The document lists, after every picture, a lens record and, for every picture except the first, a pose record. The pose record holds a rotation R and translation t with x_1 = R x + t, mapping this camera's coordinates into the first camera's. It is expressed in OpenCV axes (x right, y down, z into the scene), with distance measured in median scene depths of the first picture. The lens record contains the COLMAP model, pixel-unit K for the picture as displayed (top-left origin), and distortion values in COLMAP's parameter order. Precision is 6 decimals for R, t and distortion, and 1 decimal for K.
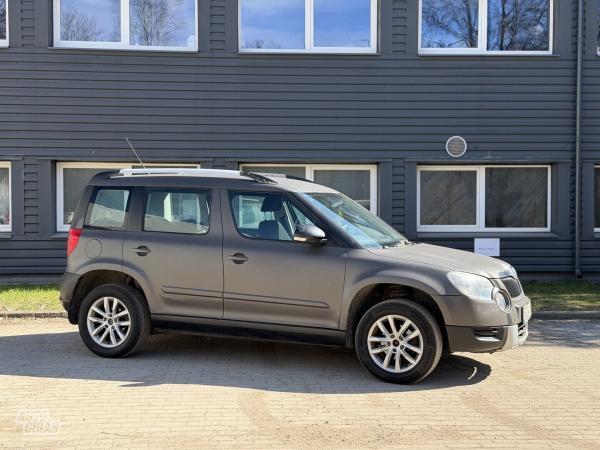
lens RADIAL K [[828.8, 0, 297.6], [0, 828.8, 223.7], [0, 0, 1]] dist [0.127476, 0.000000]
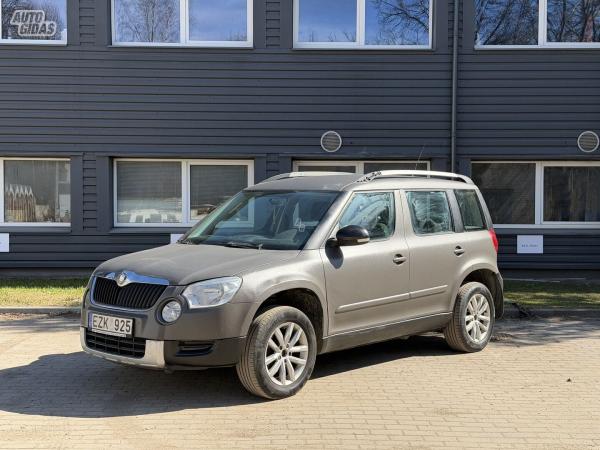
lens RADIAL K [[828.8, 0, 295.1], [0, 828.8, 224.5], [0, 0, 1]] dist [0.127476, 0.000000]
pose [[0.999076, 0.003542, -0.042832, 0.190312], [-0.003290, 0.999977, 0.005964, 0.000119], [0.042852, -0.005818, 0.999064, 0.012790]]
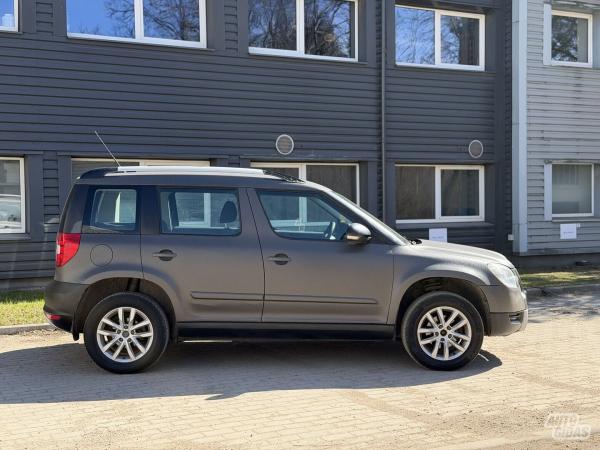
lens RADIAL K [[828.8, 0, 299.1], [0, 828.8, 226.9], [0, 0, 1]] dist [0.127476, 0.000000]
pose [[0.910954, -0.023230, 0.411854, -0.222091], [0.018726, 0.999713, 0.014968, -0.005108], [-0.412083, -0.005923, 0.911127, 0.048697]]
